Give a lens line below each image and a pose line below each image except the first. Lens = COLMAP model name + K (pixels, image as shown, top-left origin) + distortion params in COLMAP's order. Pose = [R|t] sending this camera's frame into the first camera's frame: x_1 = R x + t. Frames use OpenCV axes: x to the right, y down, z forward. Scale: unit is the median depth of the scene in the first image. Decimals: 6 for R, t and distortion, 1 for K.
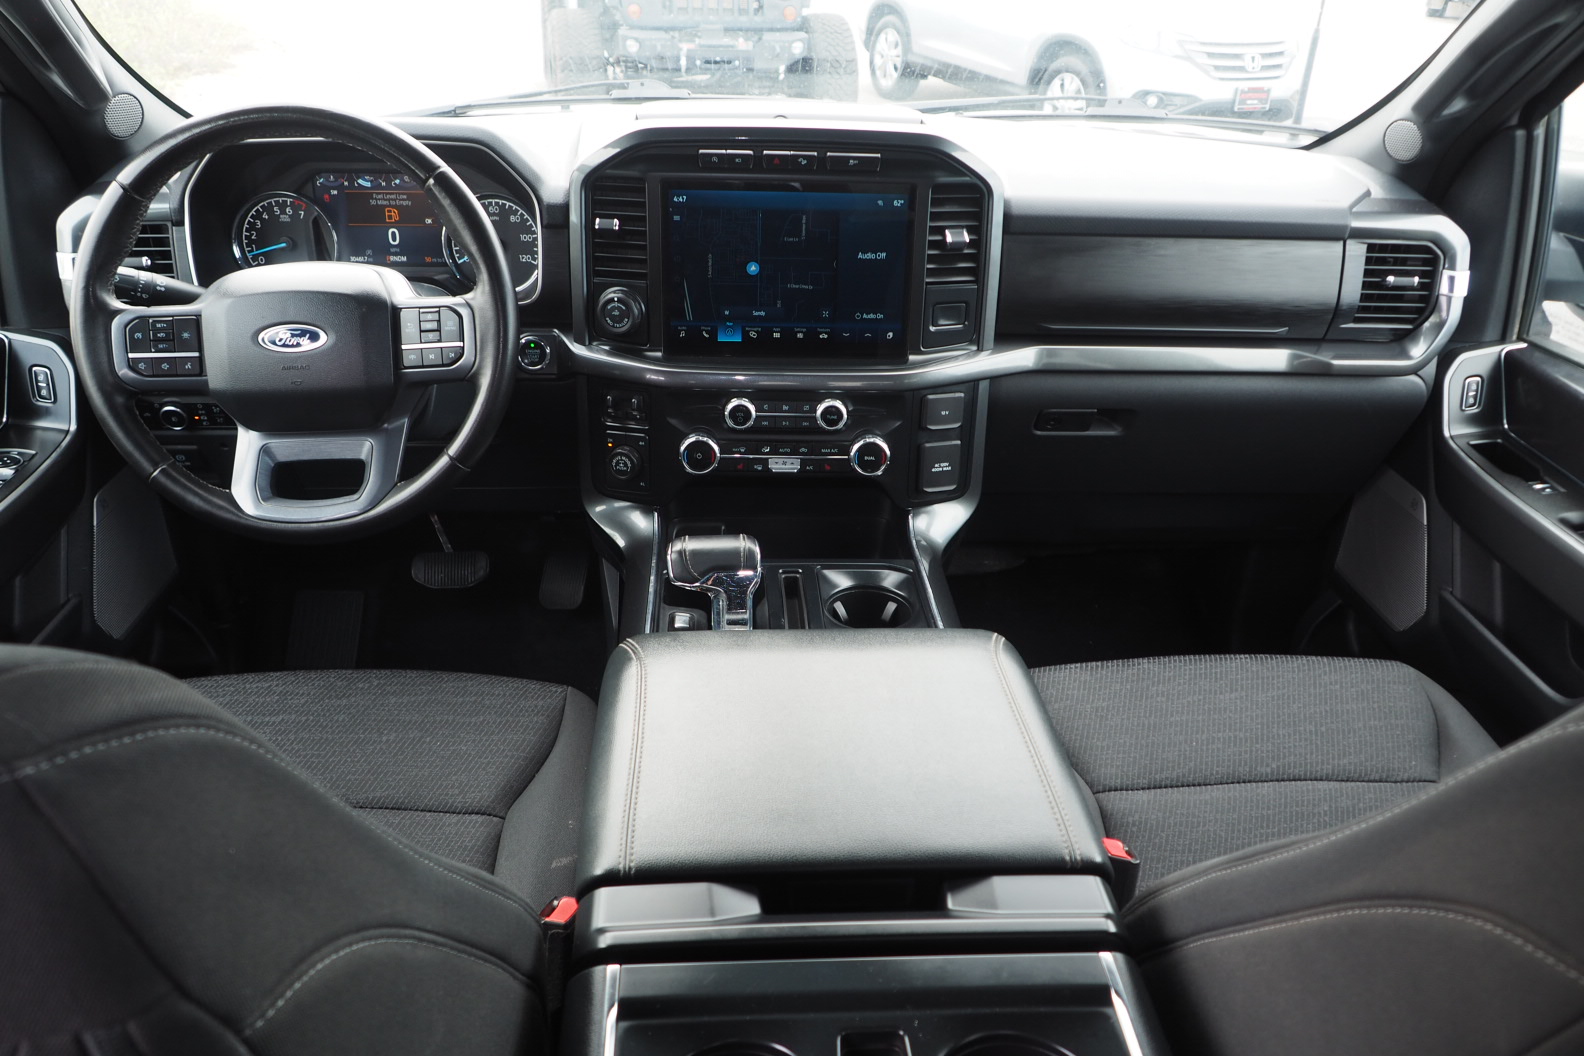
lens RADIAL K [[1122.6, 0, 792.0], [0, 1122.6, 528.0], [0, 0, 1]] dist [-0.023964, 0.003868]
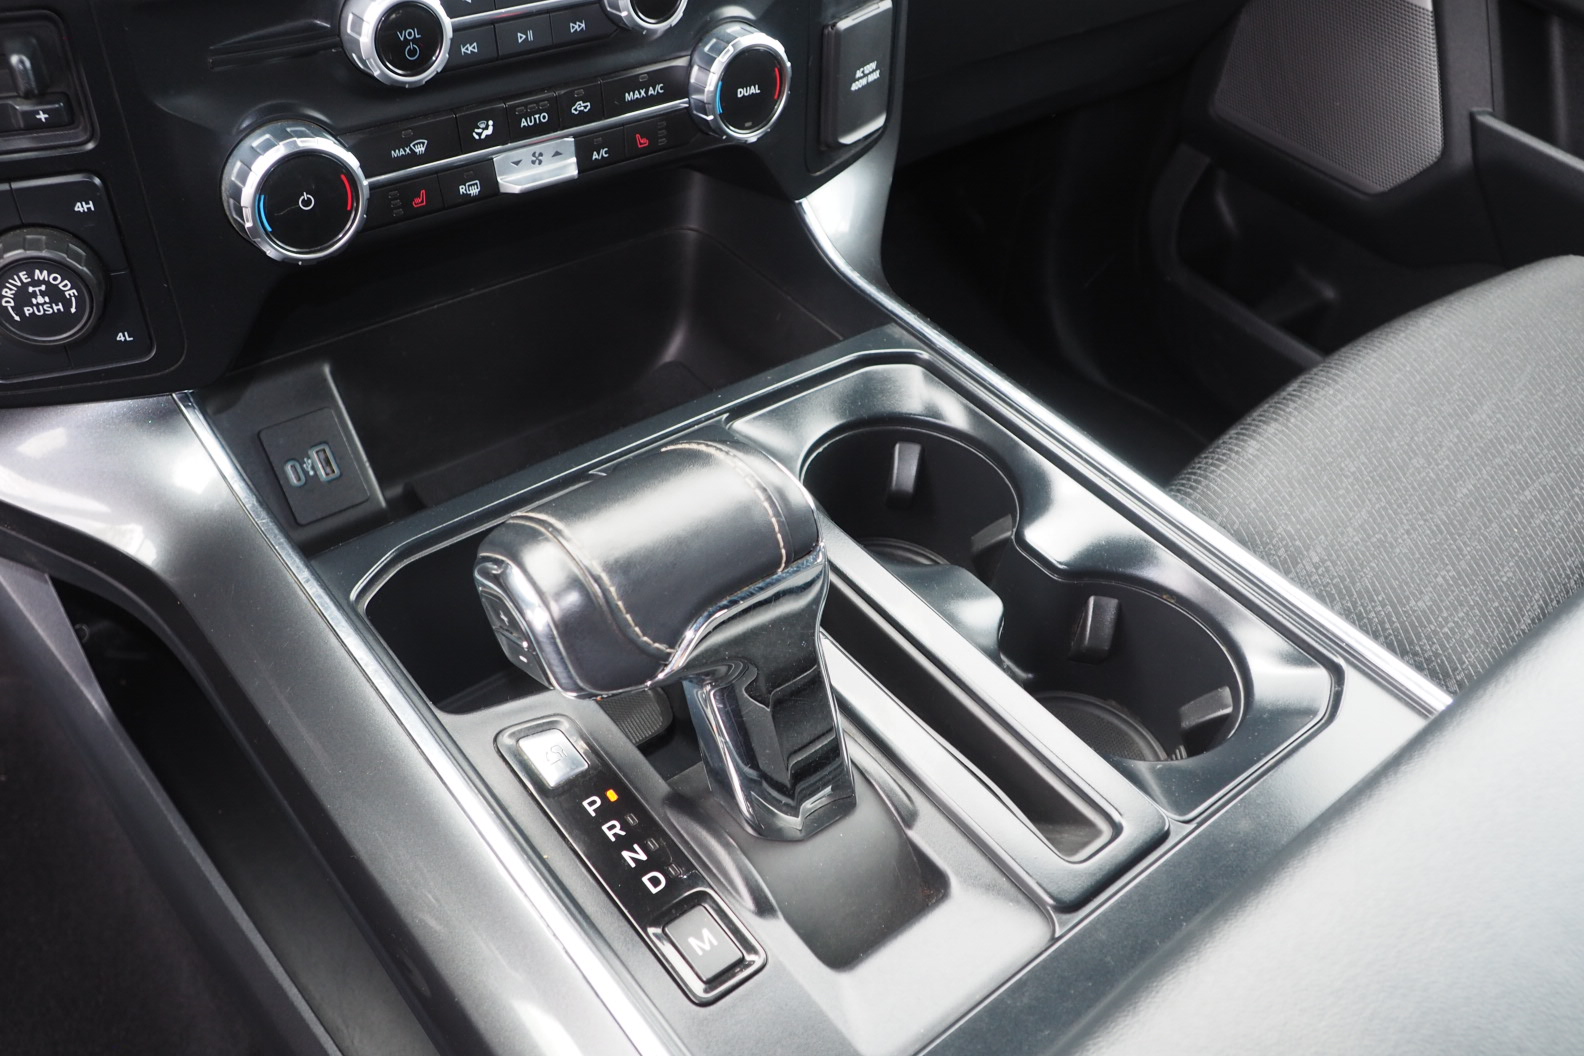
lens RADIAL K [[1330.5, 0, 791.9], [0, 1330.5, 520.4], [0, 0, 1]] dist [-0.016767, -0.008858]
pose [[0.809428, -0.362233, 0.462183, -0.175478], [0.208658, 0.913126, 0.350232, -0.084130], [-0.548897, -0.187049, 0.814693, 0.612463]]
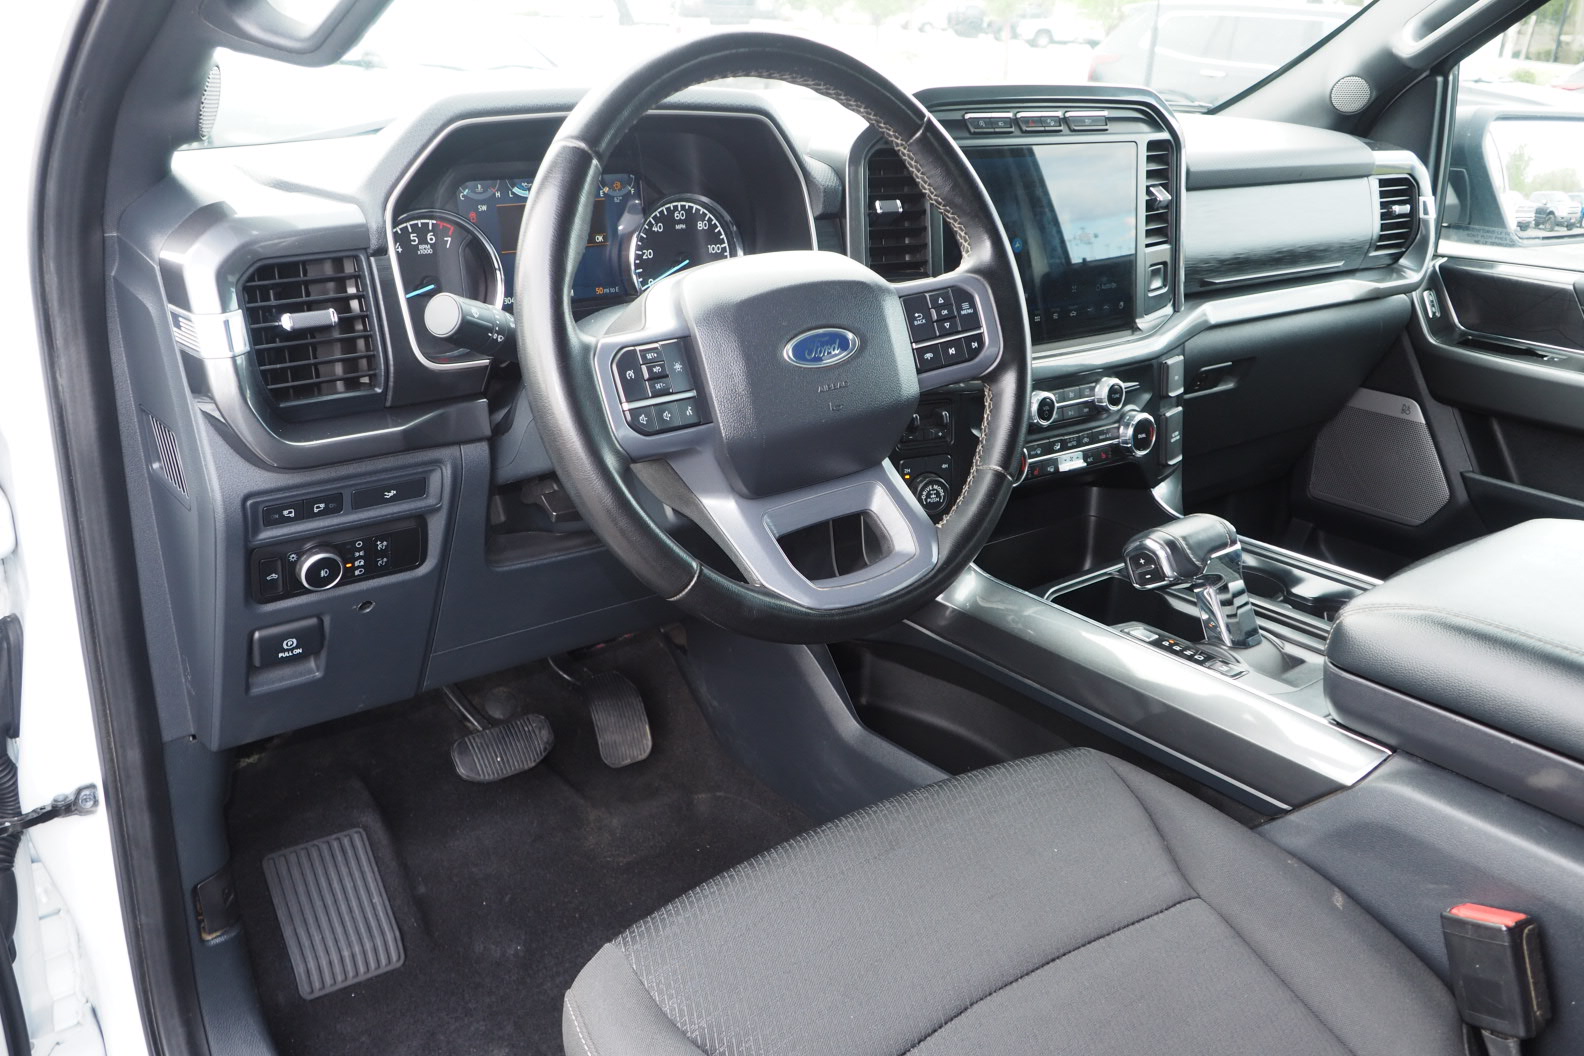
lens RADIAL K [[1295.8, 0, 786.3], [0, 1295.8, 524.0], [0, 0, 1]] dist [-0.013605, -0.001577]
pose [[0.825767, -0.205267, 0.525332, -0.748968], [0.266259, 0.962975, -0.042261, -0.025626], [-0.497207, 0.174772, 0.849847, 0.259430]]
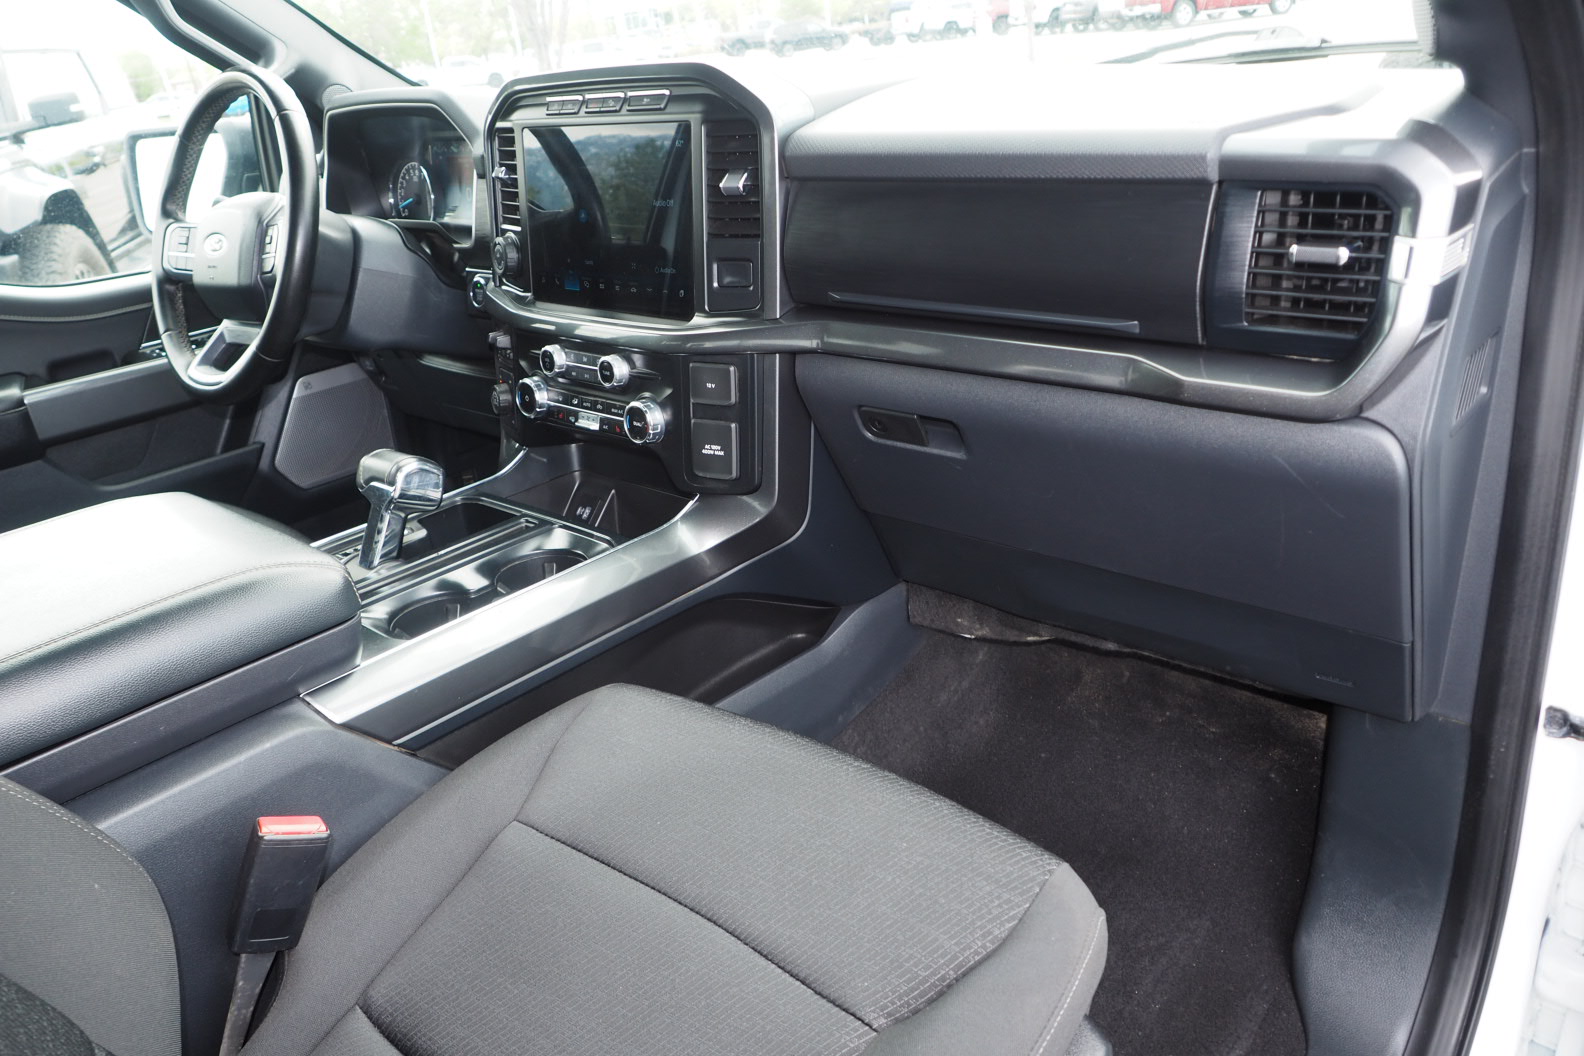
lens RADIAL K [[1128.1, 0, 792.0], [0, 1128.1, 528.0], [0, 0, 1]] dist [-0.044184, 0.008978]
pose [[0.707830, 0.195652, -0.678747, 0.801895], [-0.229712, 0.972405, 0.040746, -0.046673], [0.667989, 0.127075, 0.733241, 0.428224]]
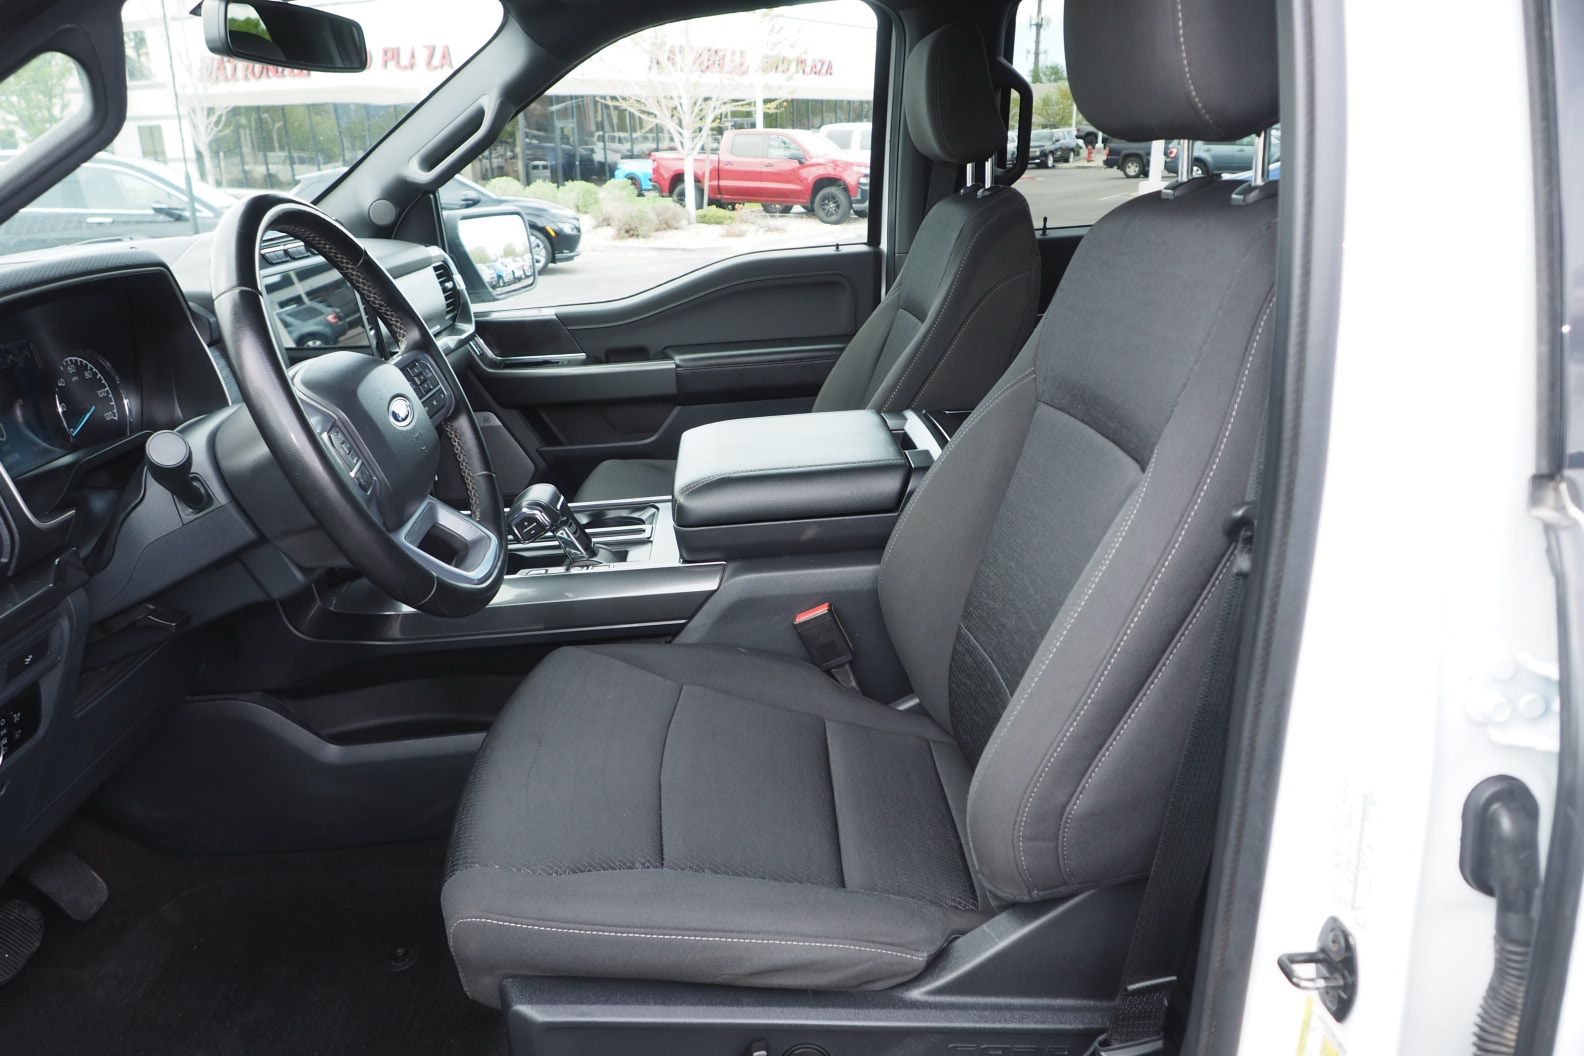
lens RADIAL K [[1128.1, 0, 792.0], [0, 1128.1, 528.0], [0, 0, 1]] dist [-0.044184, 0.008978]
pose [[-0.002522, -0.339898, 0.940459, -1.146036], [0.512602, 0.807065, 0.293062, -0.161495], [-0.858623, 0.482820, 0.172197, 0.468958]]
